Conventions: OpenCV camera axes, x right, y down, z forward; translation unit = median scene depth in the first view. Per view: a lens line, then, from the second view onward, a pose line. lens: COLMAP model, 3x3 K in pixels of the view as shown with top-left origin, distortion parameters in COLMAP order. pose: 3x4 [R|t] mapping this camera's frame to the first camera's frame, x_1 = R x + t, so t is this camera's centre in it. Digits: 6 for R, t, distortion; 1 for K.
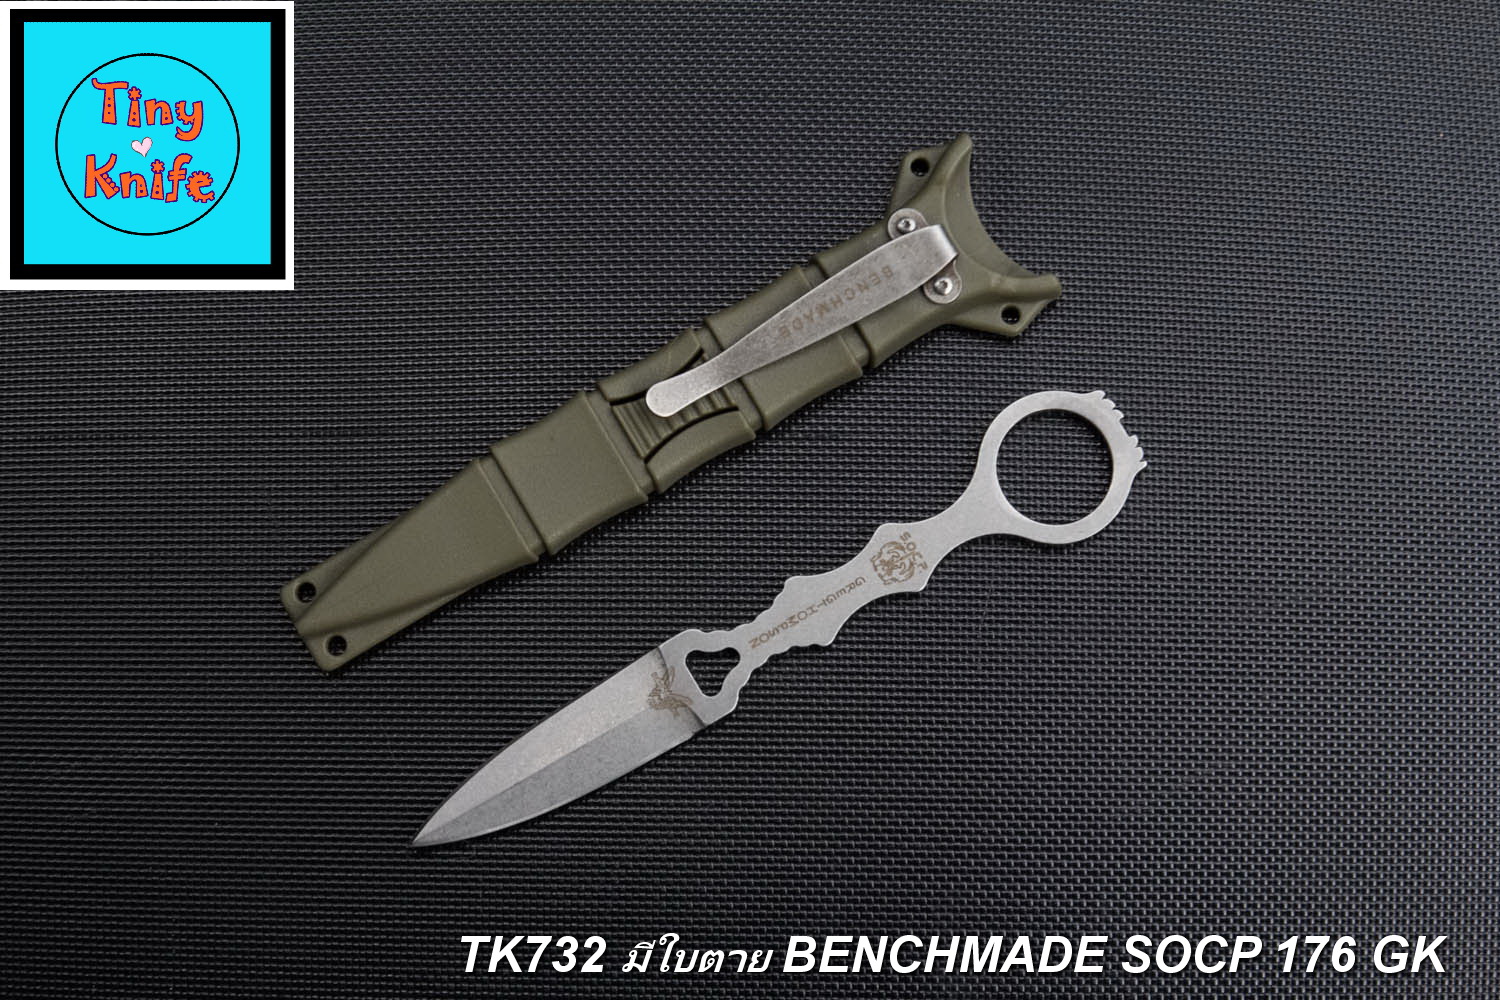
lens RADIAL K [[2910.8, 0, 771.0], [0, 2910.8, 450.0], [0, 0, 1]] dist [-0.125775, 0.000000]
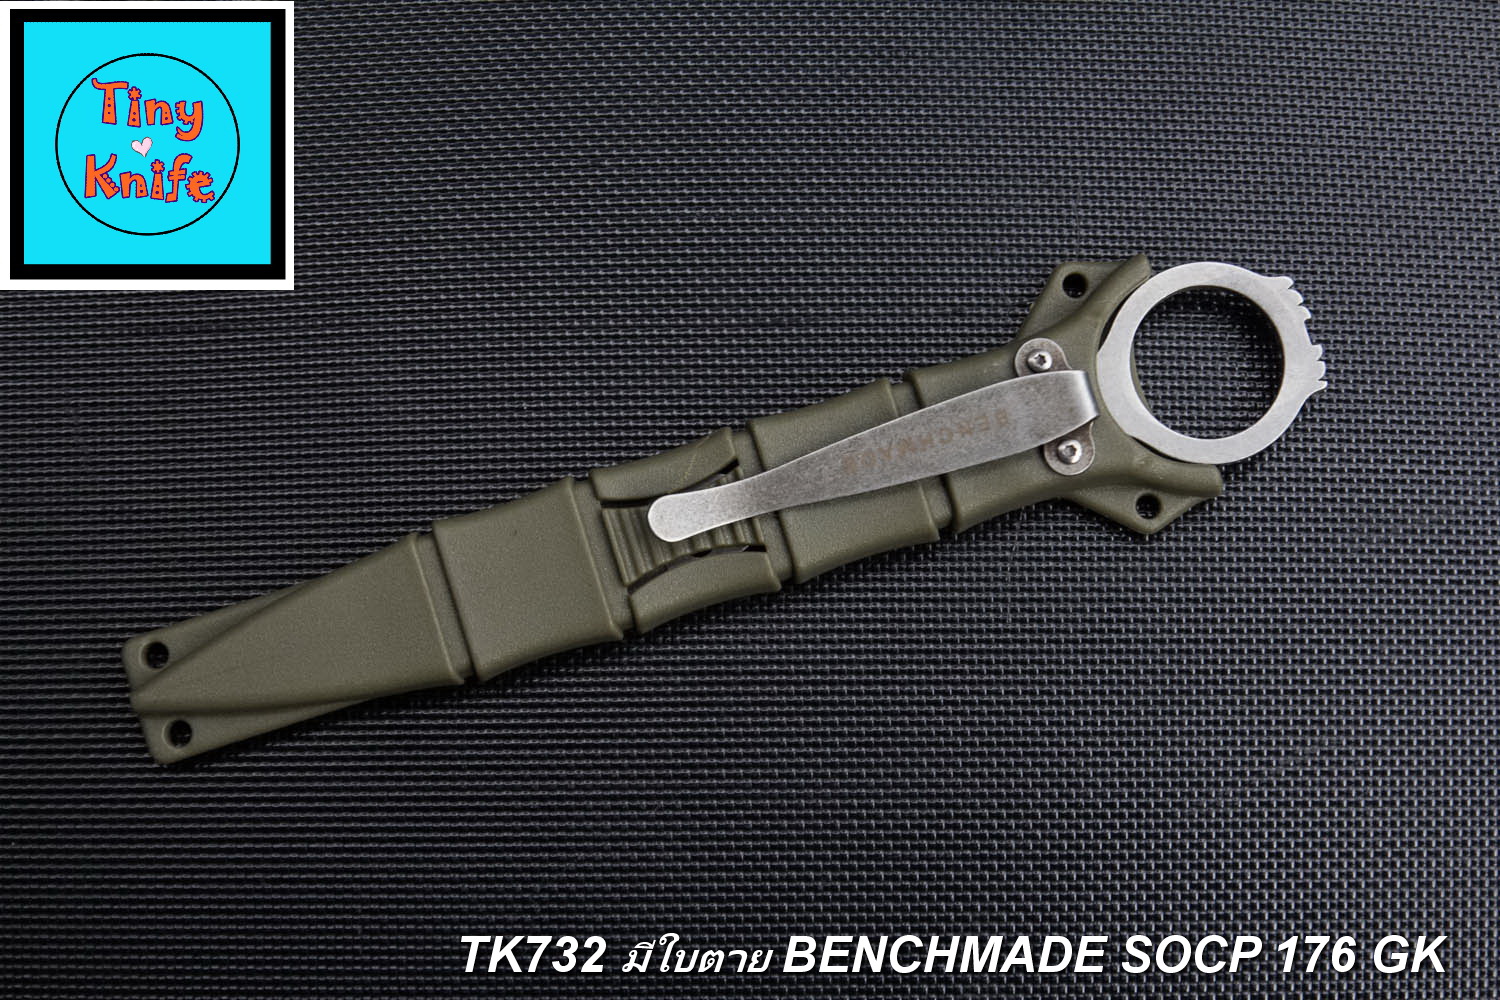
lens RADIAL K [[2910.8, 0, 746.3], [0, 2910.8, 492.3], [0, 0, 1]] dist [-0.125775, 0.000000]
pose [[0.999817, -0.018284, 0.005650, -0.000716], [0.018210, 0.999750, 0.012983, 0.030348], [-0.005886, -0.012878, 0.999900, 0.239782]]
